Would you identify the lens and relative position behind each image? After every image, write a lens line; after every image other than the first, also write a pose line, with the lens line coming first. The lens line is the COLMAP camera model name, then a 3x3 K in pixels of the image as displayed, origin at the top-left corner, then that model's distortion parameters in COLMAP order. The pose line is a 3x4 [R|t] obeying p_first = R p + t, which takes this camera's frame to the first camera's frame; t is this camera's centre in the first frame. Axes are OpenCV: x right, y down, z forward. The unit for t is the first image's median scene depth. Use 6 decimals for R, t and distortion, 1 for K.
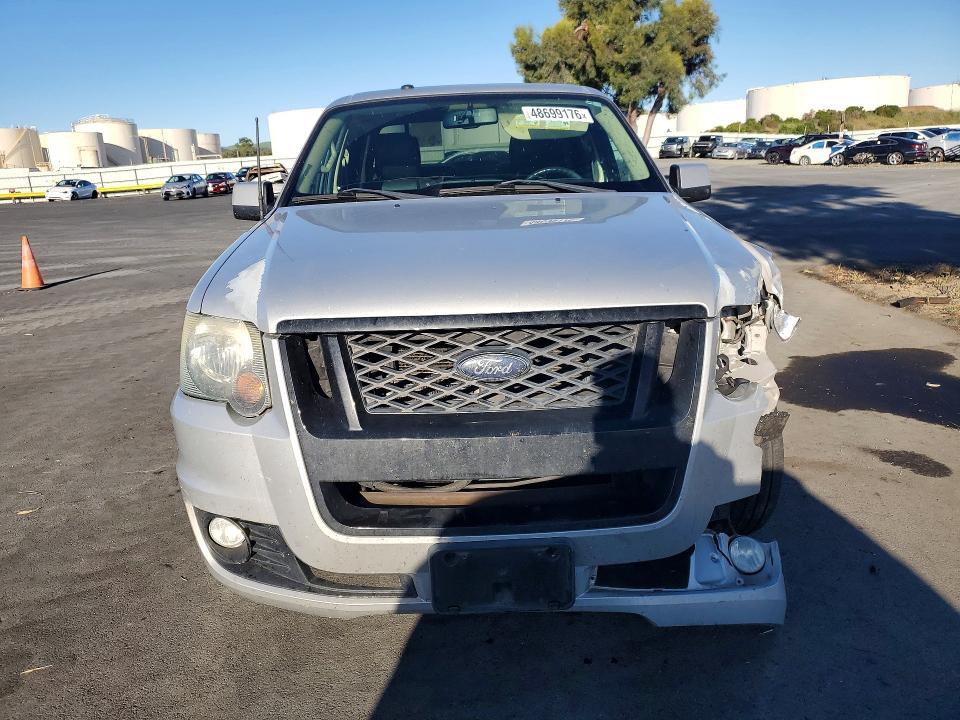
lens RADIAL K [[819.9, 0, 498.8], [0, 819.9, 359.4], [0, 0, 1]] dist [-0.060623, 0.015282]
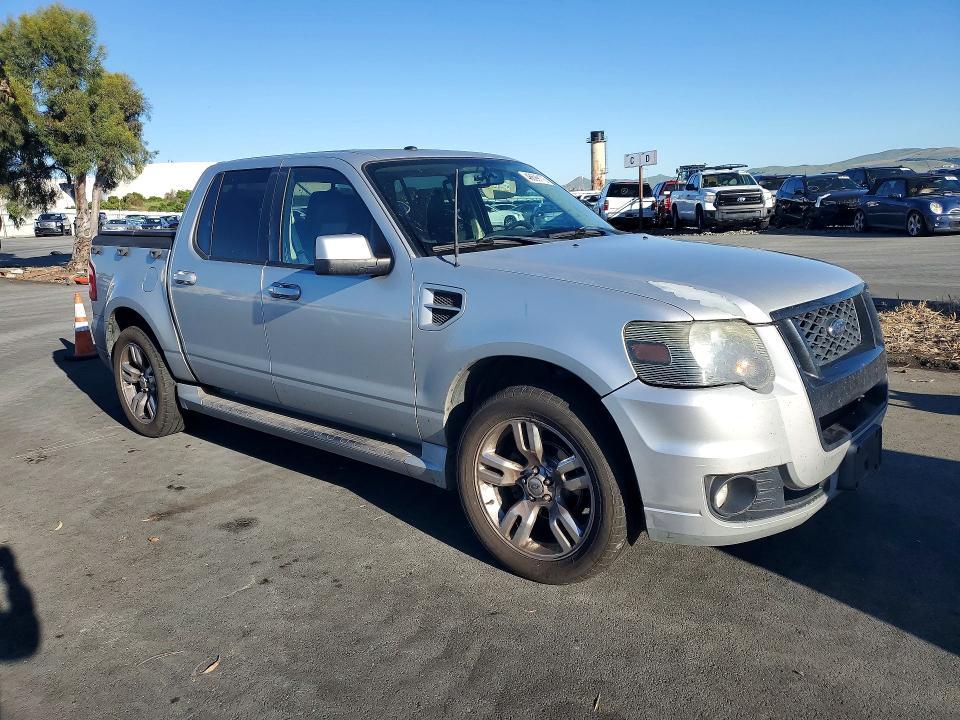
lens RADIAL K [[819.9, 0, 498.8], [0, 819.9, 359.4], [0, 0, 1]] dist [-0.060623, 0.015282]
pose [[0.628513, -0.109447, 0.770060, -0.256585], [0.184732, 0.982726, -0.011103, -0.007196], [-0.755543, 0.149233, 0.637875, 0.073864]]
